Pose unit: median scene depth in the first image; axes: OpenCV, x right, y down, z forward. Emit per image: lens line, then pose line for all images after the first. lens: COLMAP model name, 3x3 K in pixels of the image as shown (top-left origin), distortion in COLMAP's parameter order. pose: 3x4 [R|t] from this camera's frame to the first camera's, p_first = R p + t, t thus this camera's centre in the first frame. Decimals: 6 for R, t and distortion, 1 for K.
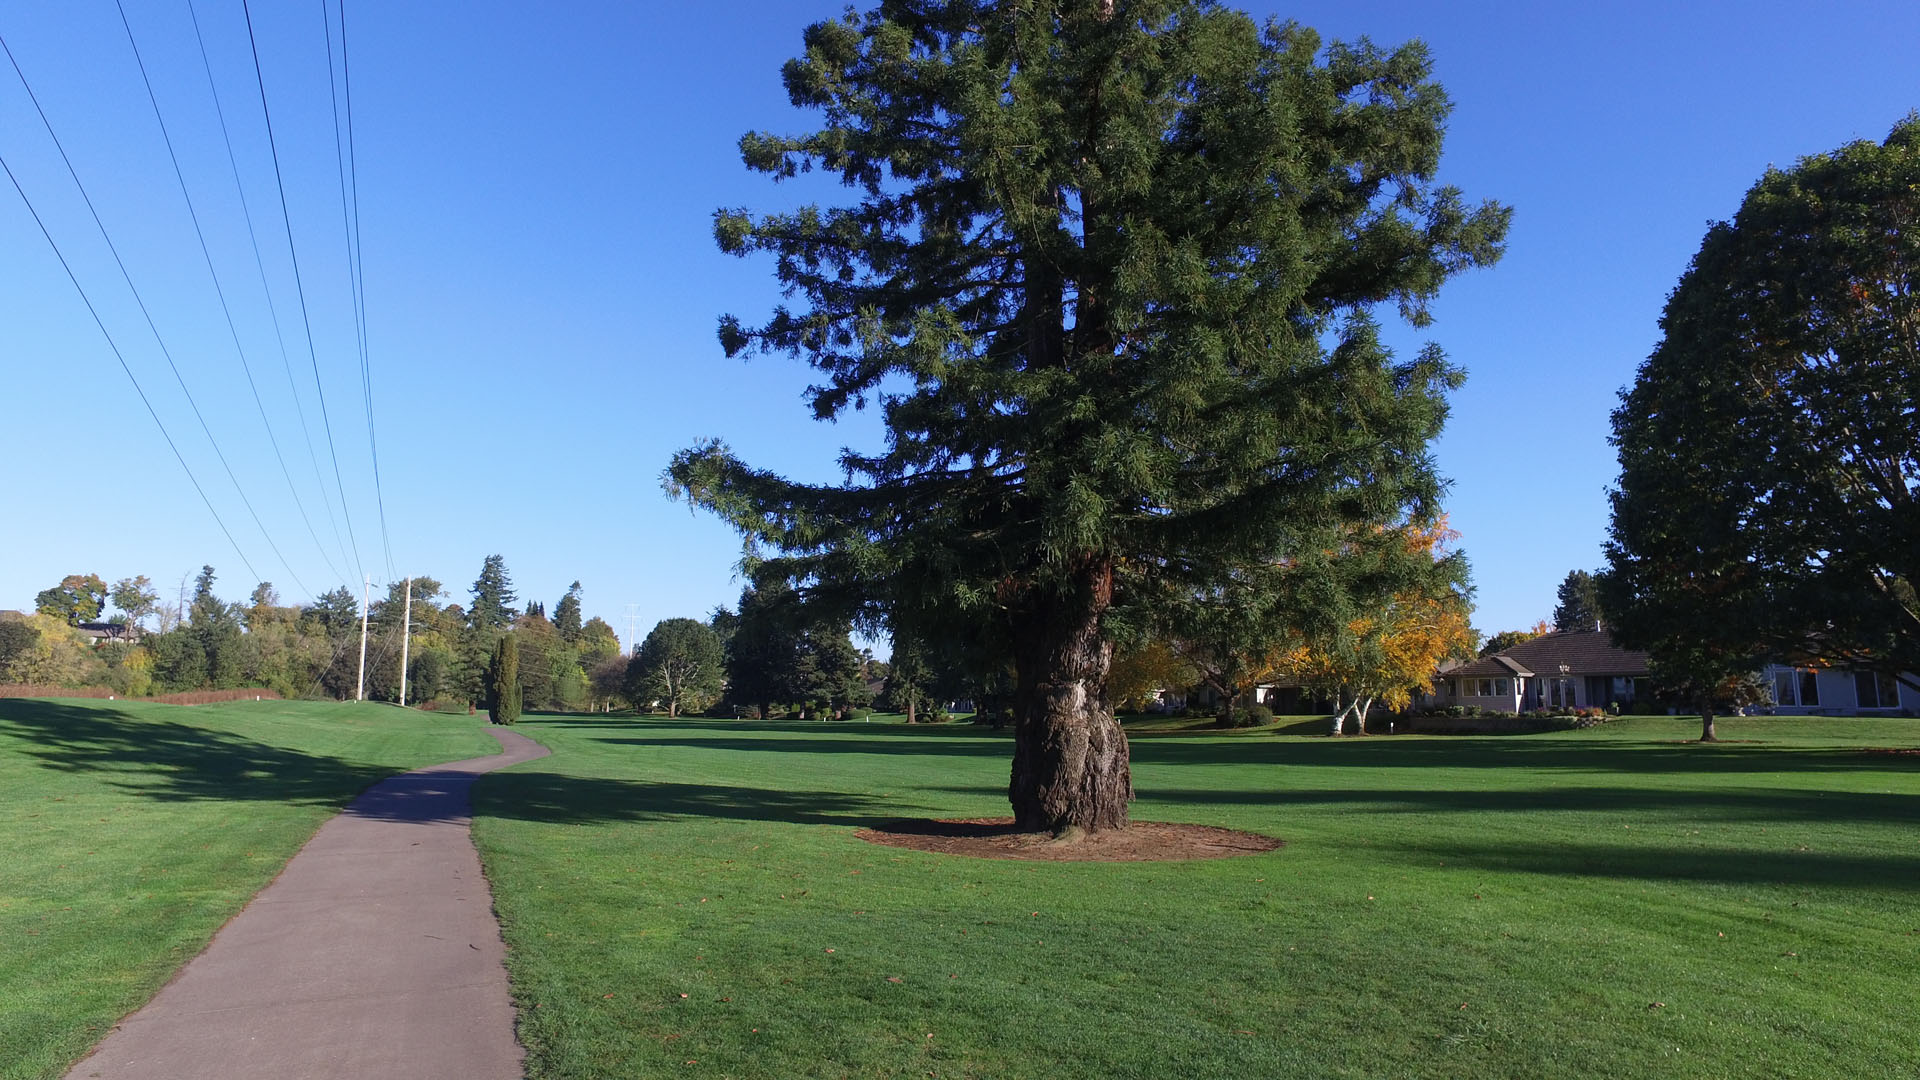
lens RADIAL K [[1119.9, 0, 962.3], [0, 1119.9, 533.5], [0, 0, 1]] dist [-0.128236, 0.092253]
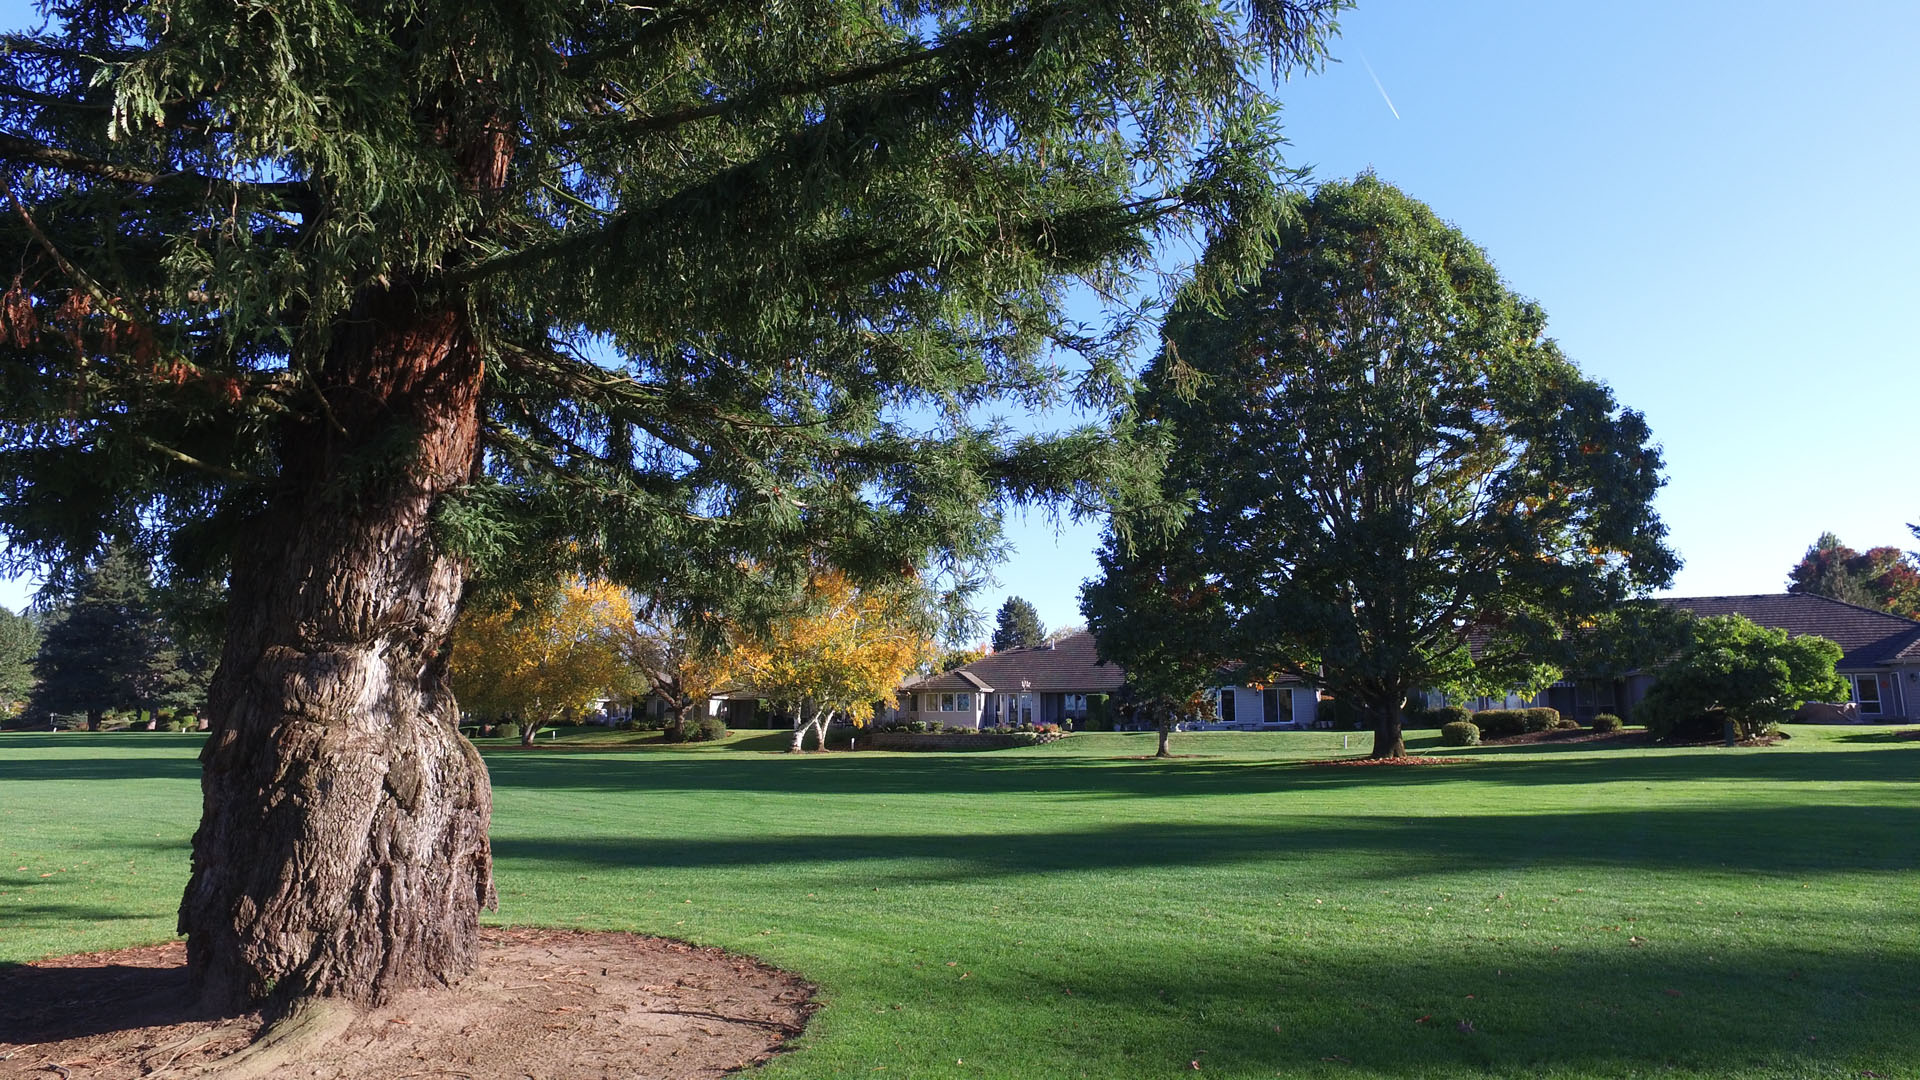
lens RADIAL K [[1119.9, 0, 962.3], [0, 1119.9, 533.5], [0, 0, 1]] dist [-0.128236, 0.092253]
pose [[0.885575, 0.073111, 0.458707, 0.035195], [-0.067681, 0.997306, -0.028292, 0.027323], [-0.459540, -0.005991, 0.888137, 0.166140]]
